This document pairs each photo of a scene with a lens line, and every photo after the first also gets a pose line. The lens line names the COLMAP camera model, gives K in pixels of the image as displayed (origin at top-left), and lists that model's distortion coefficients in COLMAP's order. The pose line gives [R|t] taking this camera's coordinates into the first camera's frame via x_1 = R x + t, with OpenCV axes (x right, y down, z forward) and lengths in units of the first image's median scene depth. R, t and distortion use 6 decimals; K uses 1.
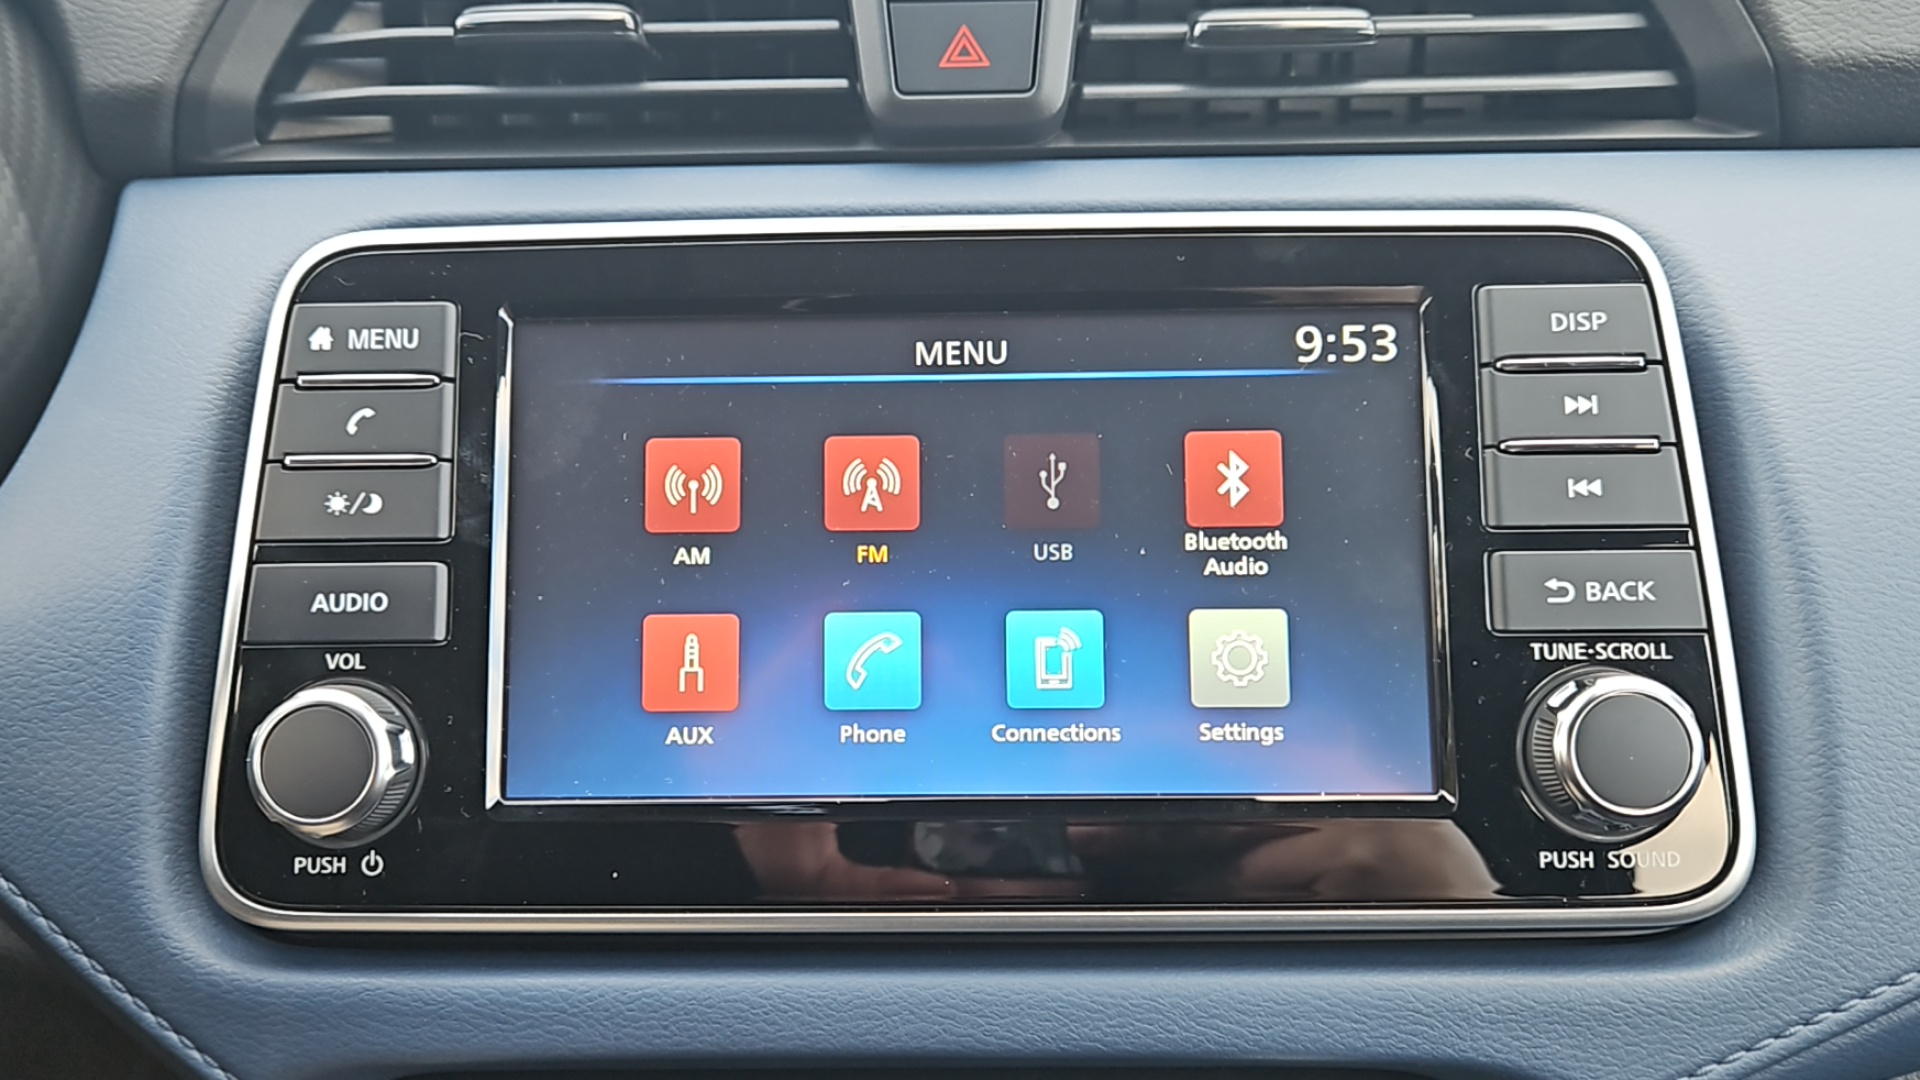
lens RADIAL K [[1707.3, 0, 942.6], [0, 1707.3, 545.2], [0, 0, 1]] dist [0.019235, -0.034432]
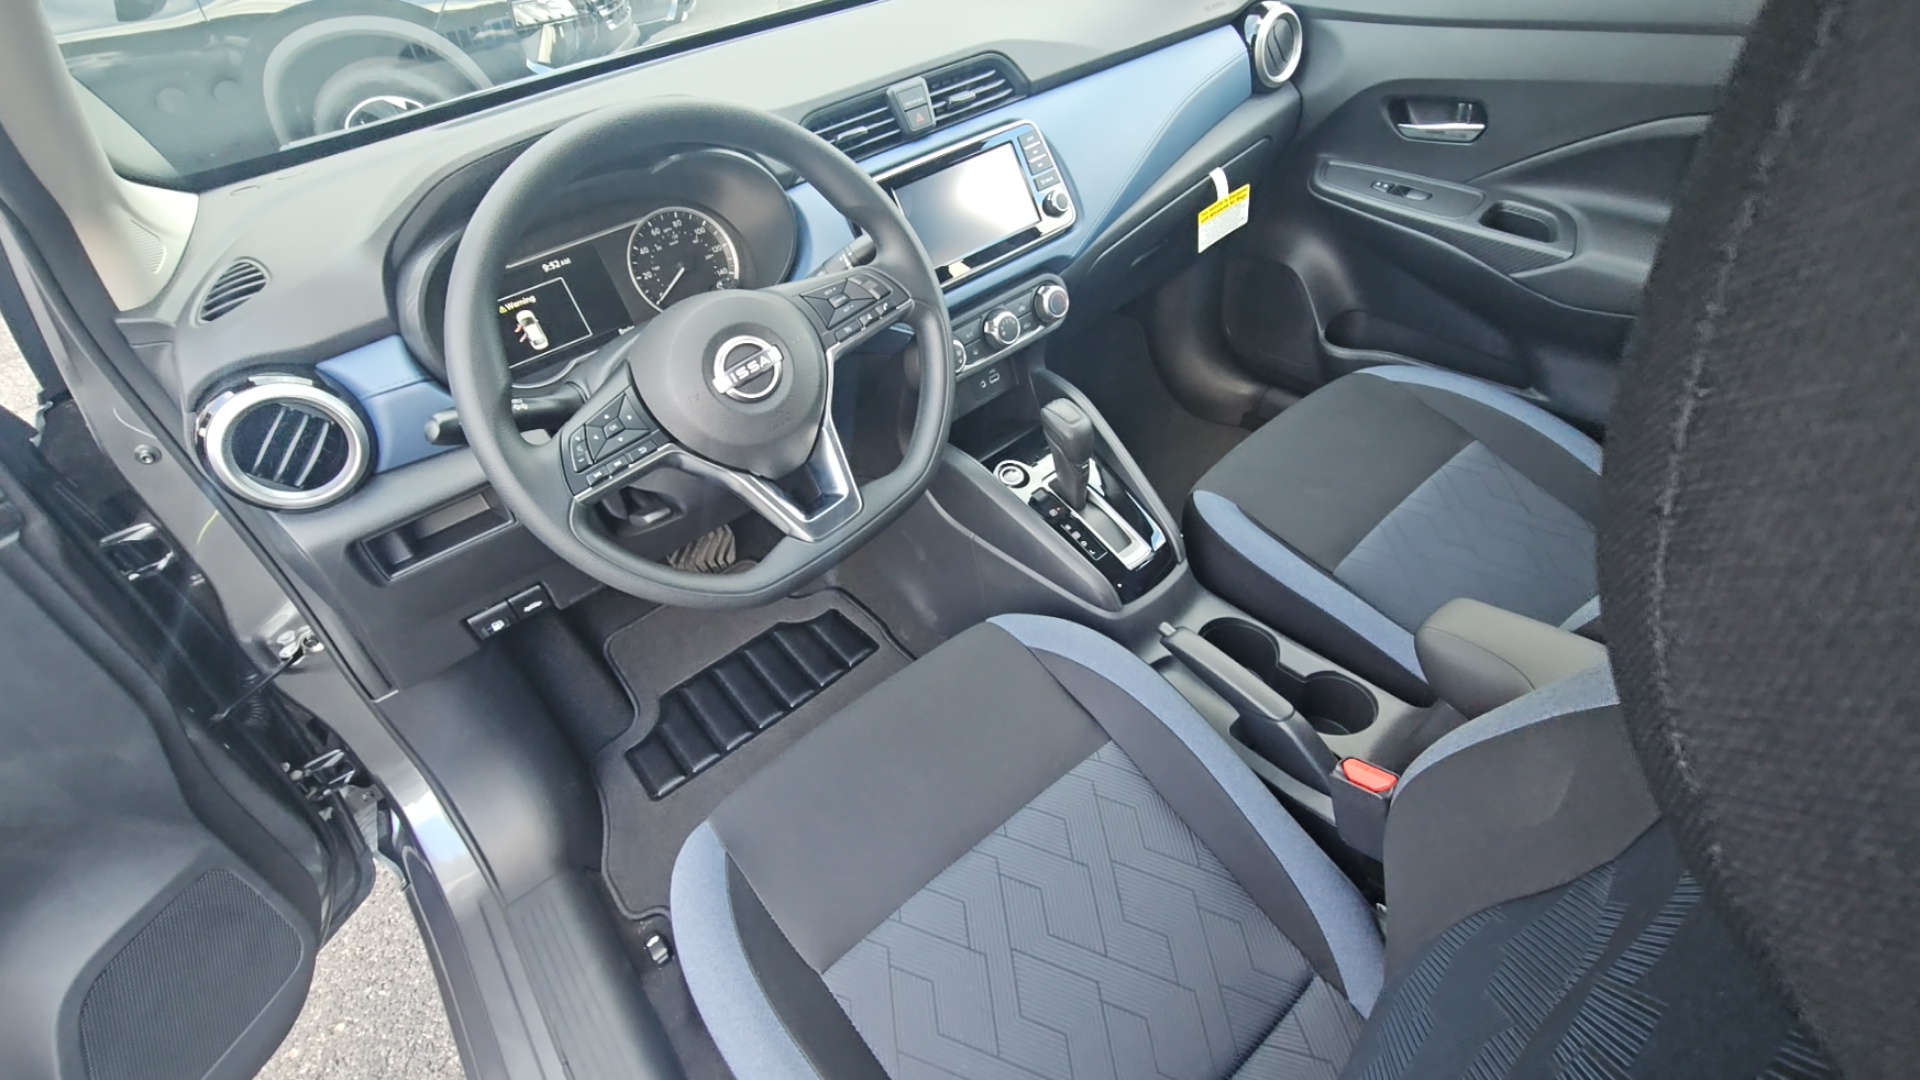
lens RADIAL K [[854.6, 0, 954.3], [0, 854.6, 532.7], [0, 0, 1]] dist [0.013119, -0.009495]
pose [[0.751391, -0.484337, 0.448140, -1.956846], [0.329595, 0.863839, 0.380986, -0.169686], [-0.571646, -0.138565, 0.808716, -1.597917]]
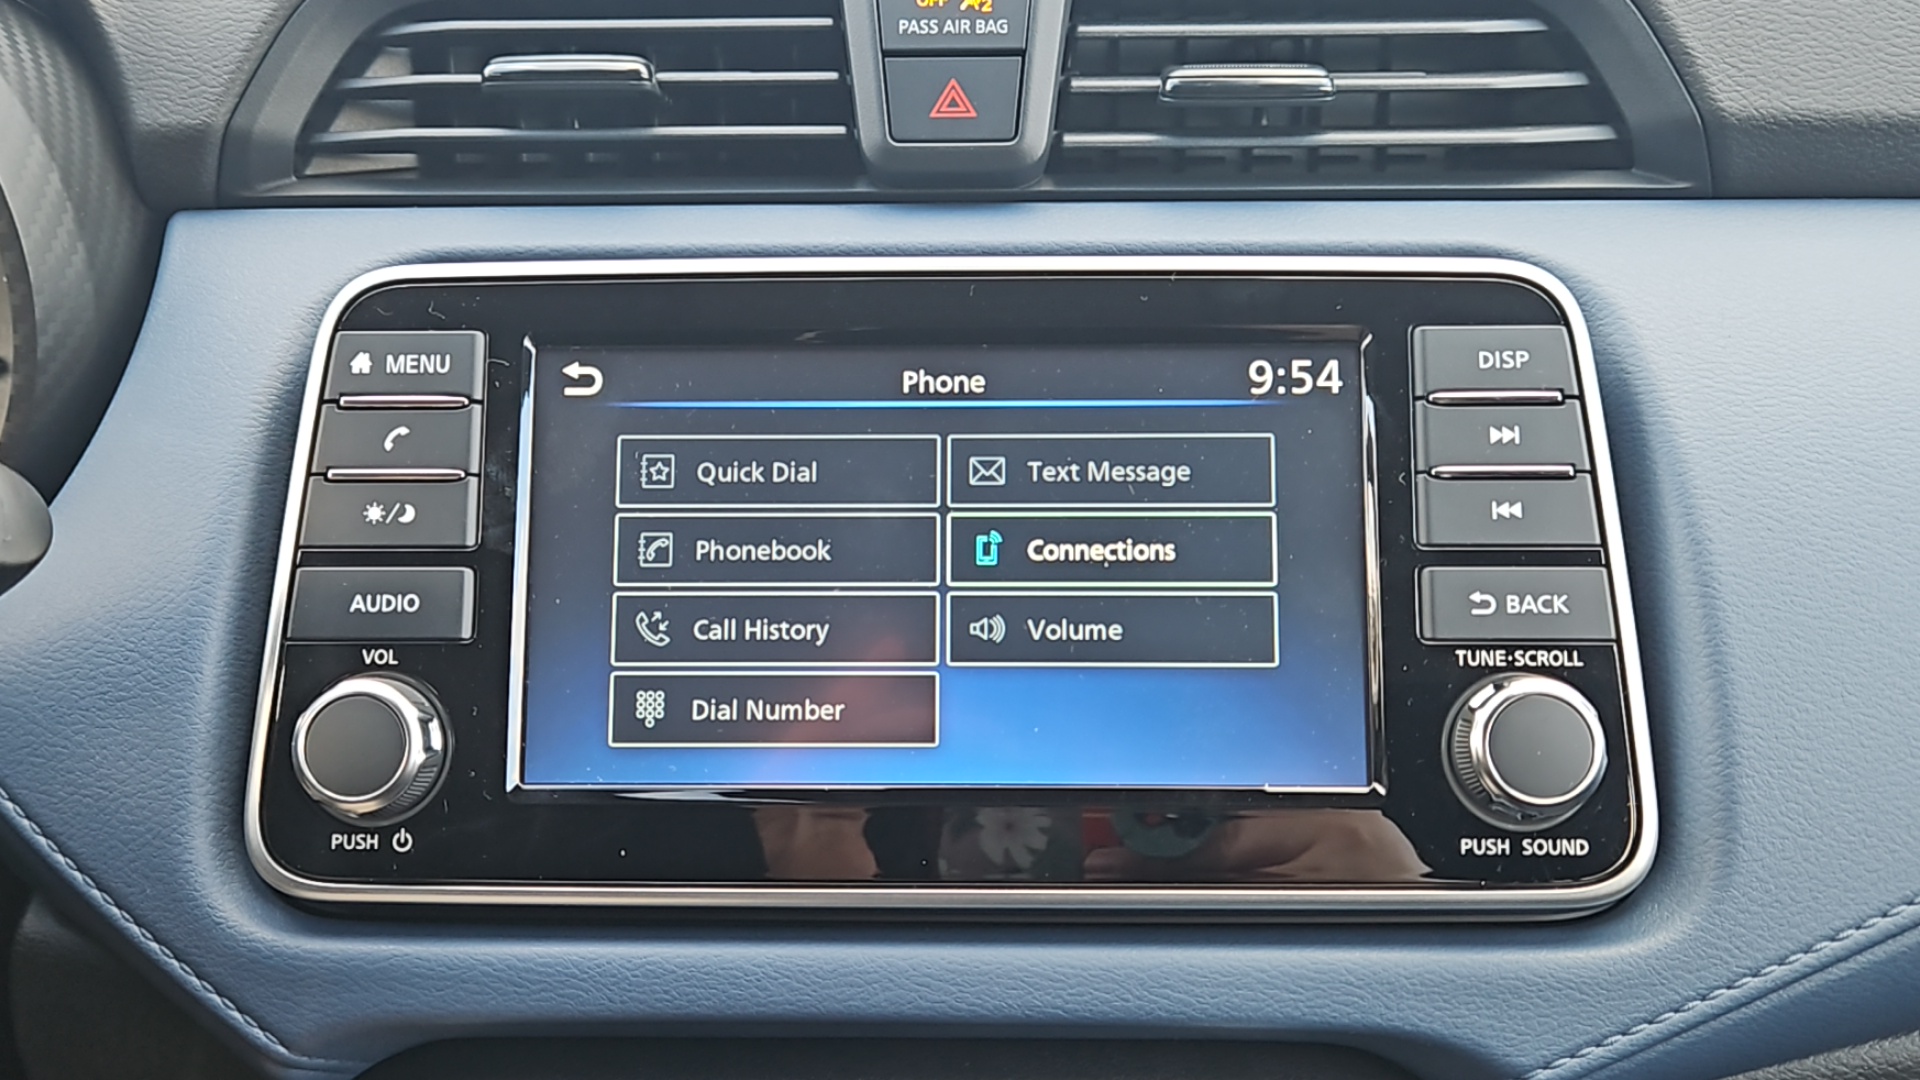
lens RADIAL K [[1922.1, 0, 961.8], [0, 1922.1, 539.7], [0, 0, 1]] dist [0.011351, 0.000000]
pose [[0.999943, 0.010228, -0.002972, 0.027474], [-0.010291, 0.999704, -0.022035, 0.015903], [0.002746, 0.022064, 0.999753, -0.234784]]
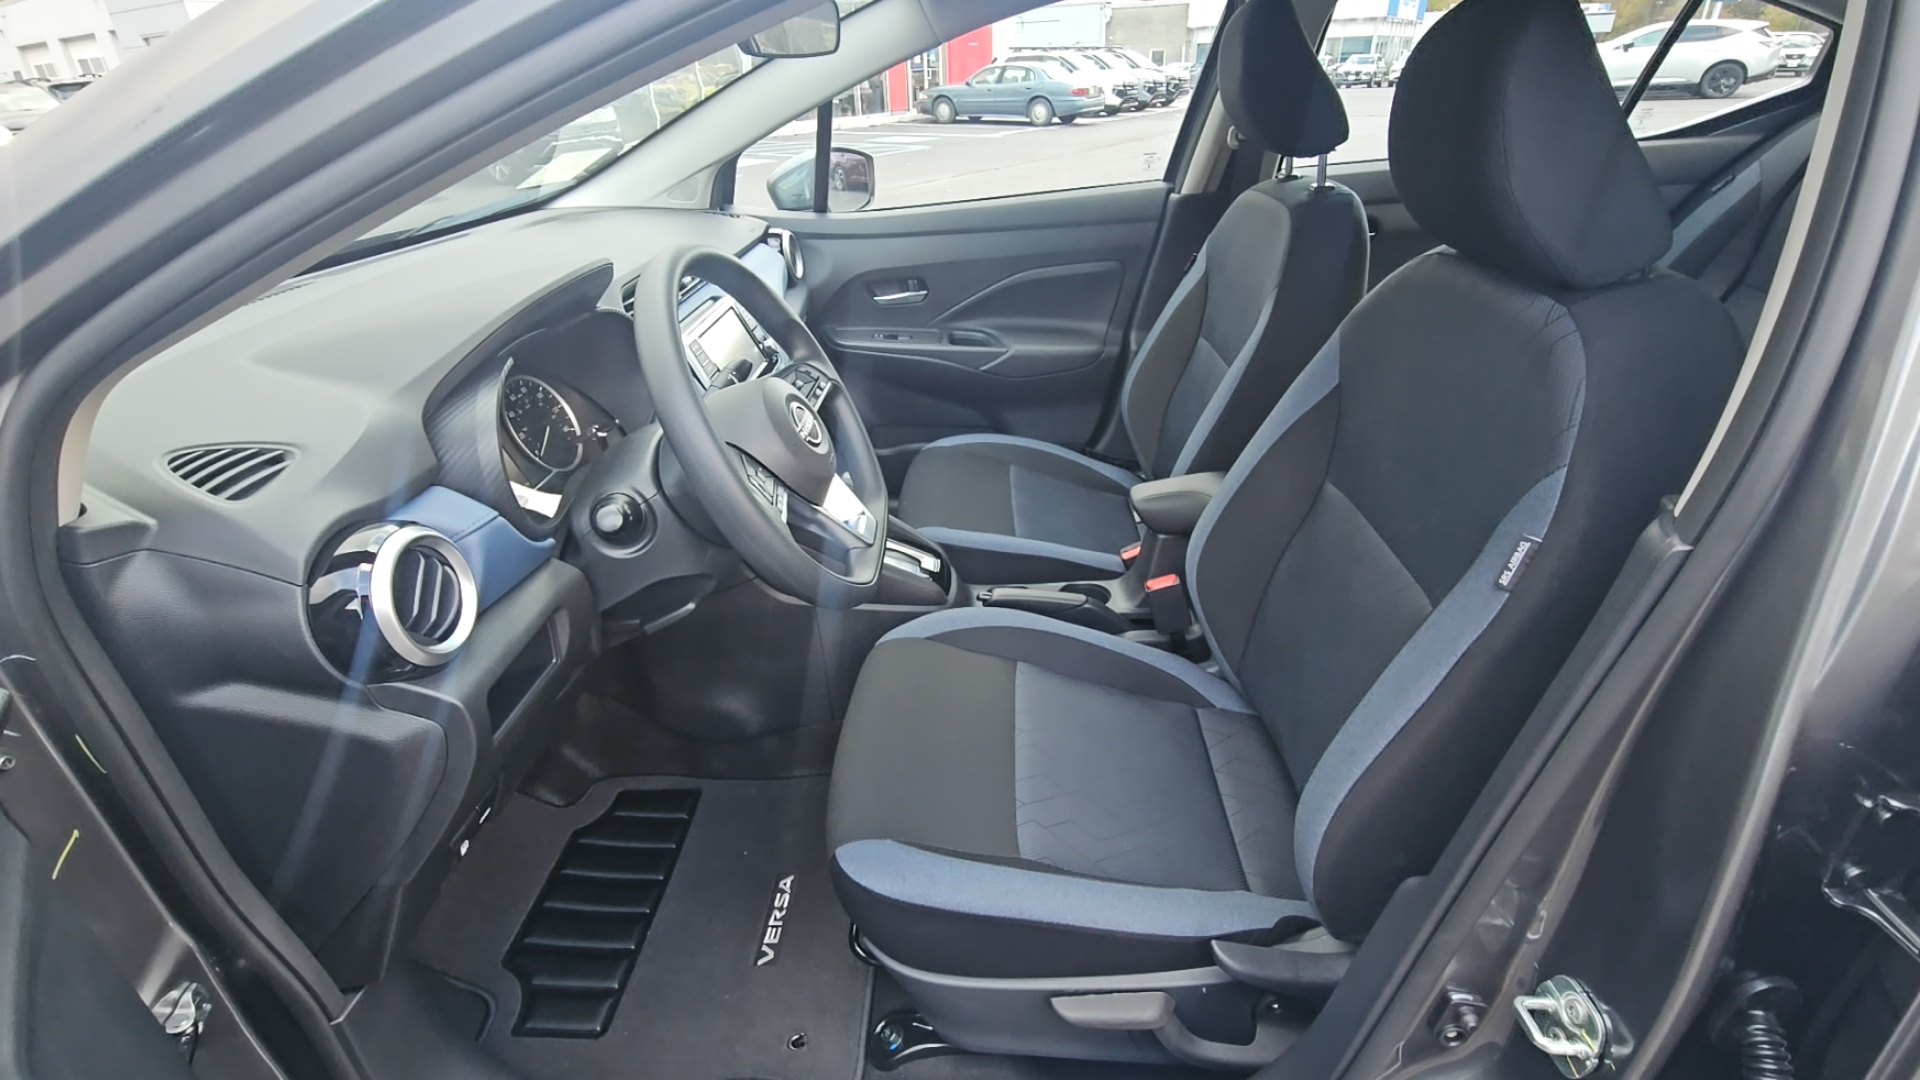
lens RADIAL K [[854.6, 0, 956.4], [0, 854.6, 526.9], [0, 0, 1]] dist [0.013119, -0.009495]
pose [[0.013528, -0.456032, 0.889860, -3.828292], [0.370678, 0.828819, 0.419115, -0.591023], [-0.928663, 0.324182, 0.180254, -0.394055]]
